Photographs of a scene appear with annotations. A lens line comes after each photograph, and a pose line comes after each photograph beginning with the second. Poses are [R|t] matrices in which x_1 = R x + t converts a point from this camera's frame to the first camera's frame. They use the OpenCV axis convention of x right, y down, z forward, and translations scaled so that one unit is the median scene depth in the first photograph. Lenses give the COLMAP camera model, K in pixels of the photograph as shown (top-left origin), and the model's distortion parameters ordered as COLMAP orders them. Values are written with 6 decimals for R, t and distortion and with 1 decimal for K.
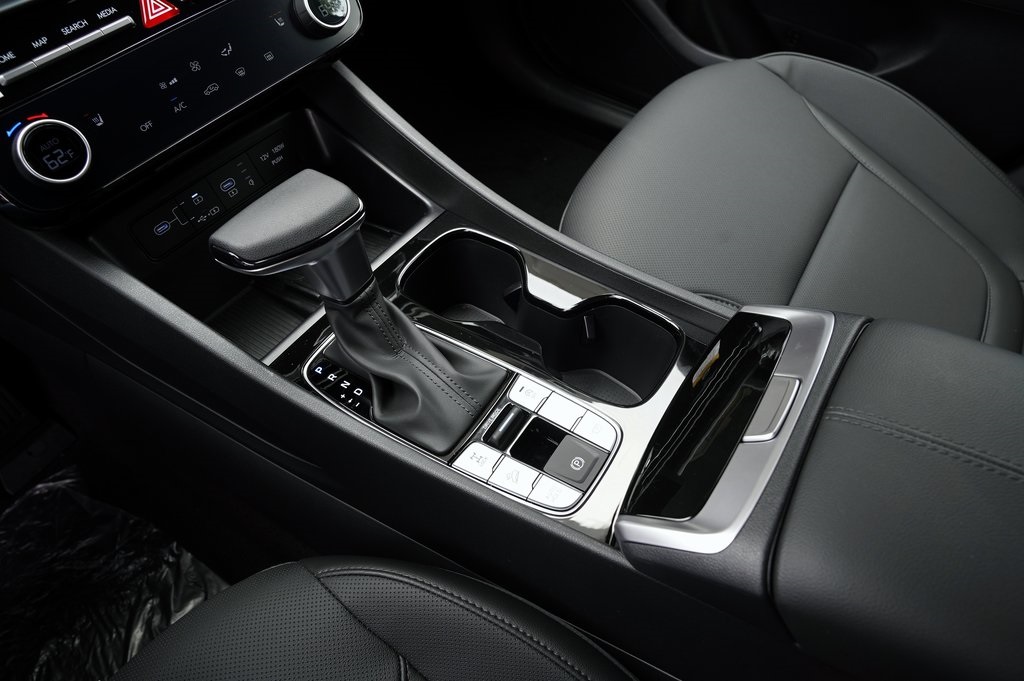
lens RADIAL K [[708.1, 0, 512.0], [0, 708.1, 340.5], [0, 0, 1]] dist [-0.127662, 0.092055]
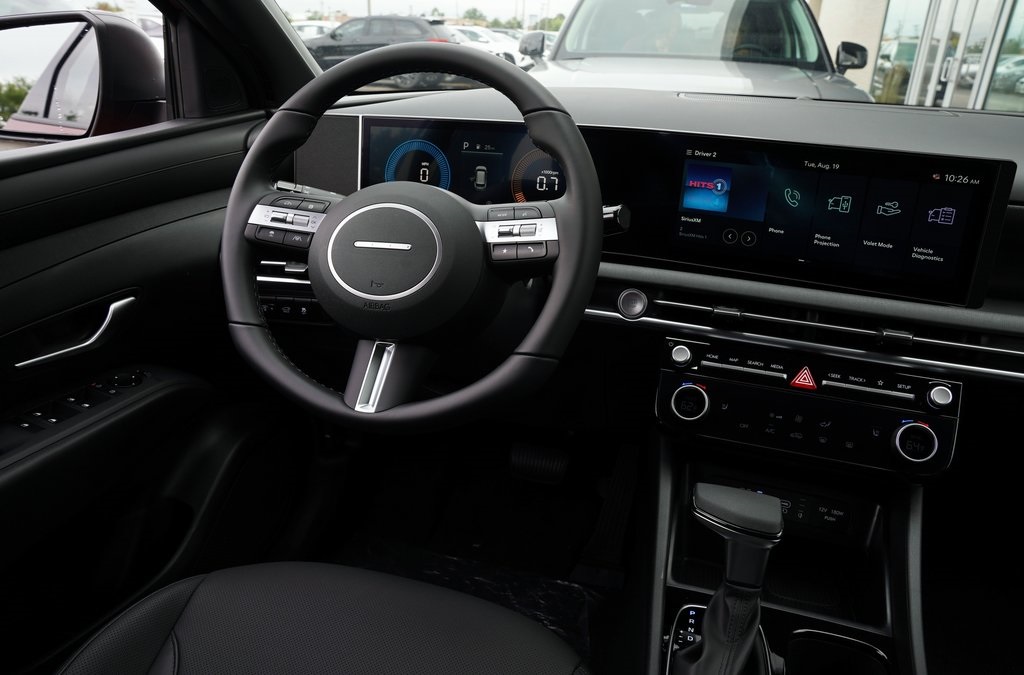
lens RADIAL K [[710.1, 0, 512.0], [0, 710.1, 337.5], [0, 0, 1]] dist [-0.135475, 0.094374]
pose [[0.278598, 0.362253, -0.889469, 0.669034], [-0.773198, 0.633962, 0.016013, -0.050683], [0.569691, 0.683275, 0.456714, -0.187237]]
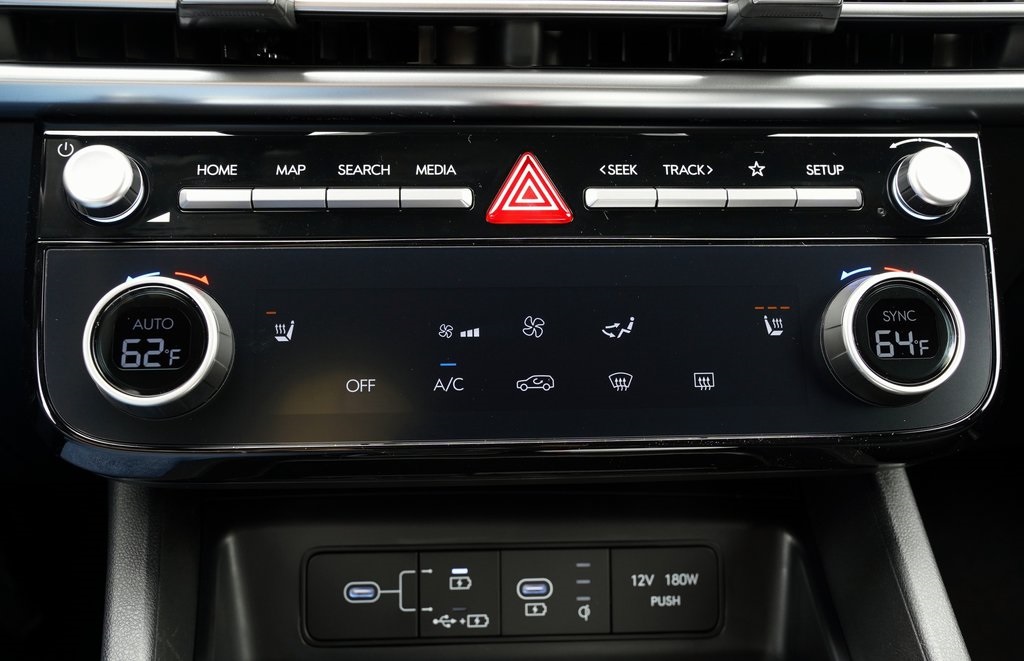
lens RADIAL K [[1062.9, 0, 512.0], [0, 1062.9, 330.5], [0, 0, 1]] dist [-0.010506, -0.005704]
pose [[0.655025, 0.317042, -0.685876, 0.008938], [-0.607443, 0.760807, -0.228442, -0.233934], [0.449393, 0.566266, 0.690933, 0.517461]]
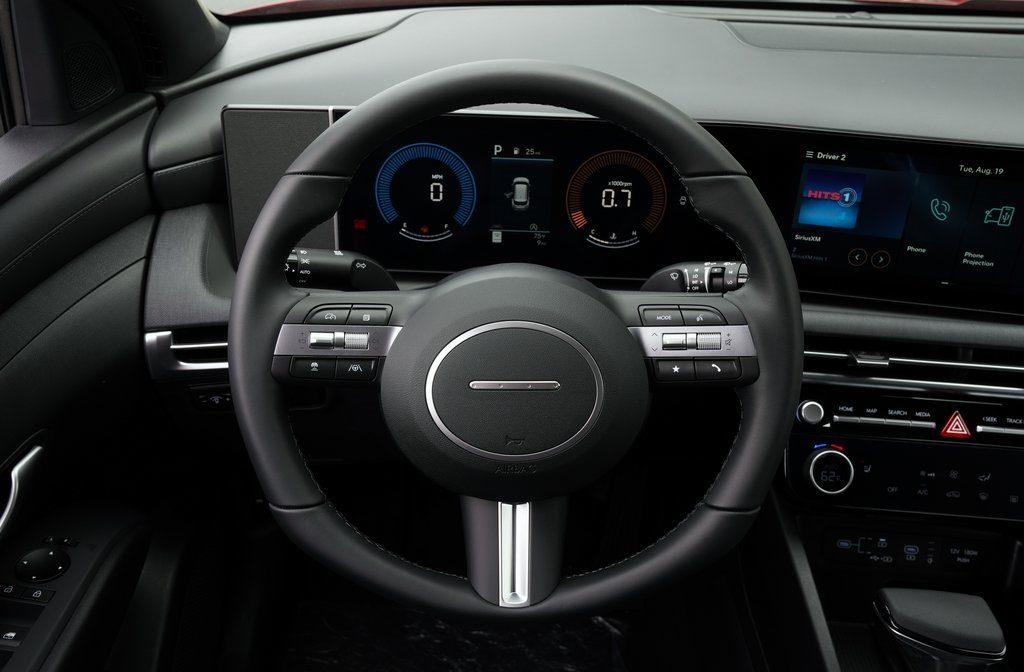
lens RADIAL K [[873.0, 0, 512.0], [0, 873.0, 336.0], [0, 0, 1]] dist [-0.077695, 0.117815]
pose [[0.531566, 0.457342, -0.712934, 0.136961], [-0.688027, 0.724061, -0.048515, 0.064284], [0.494020, 0.516307, 0.699550, -0.698709]]
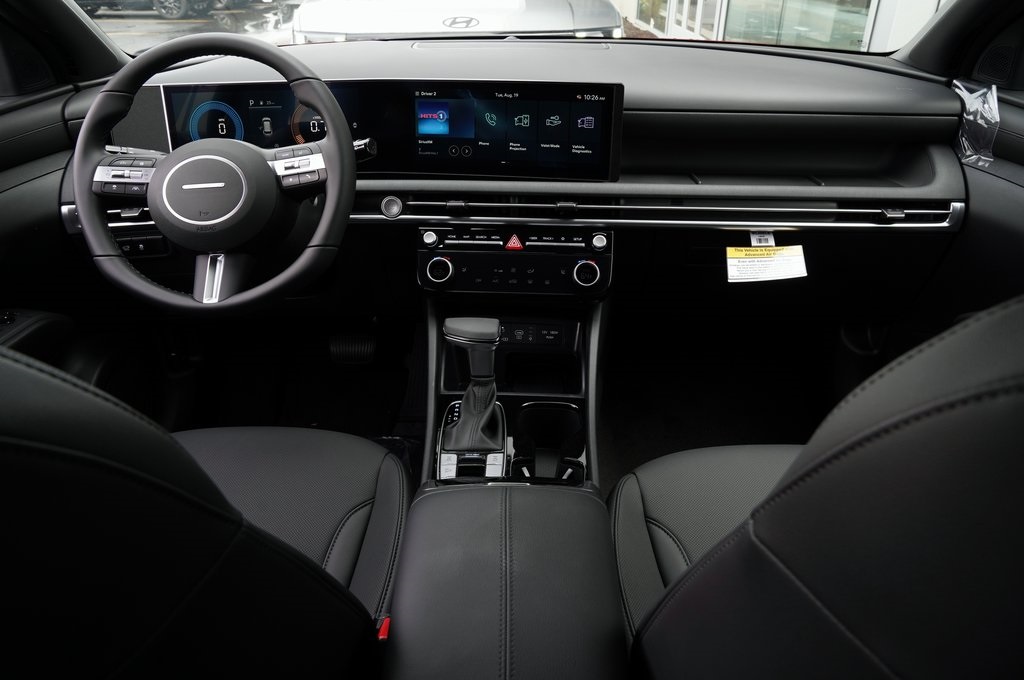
lens RADIAL K [[708.1, 0, 512.0], [0, 708.1, 340.0], [0, 0, 1]] dist [-0.127662, 0.092055]
pose [[0.536813, 0.394873, -0.745592, 1.367223], [-0.662508, 0.744474, -0.082713, -0.037894], [0.522413, 0.538362, 0.661250, -0.413962]]
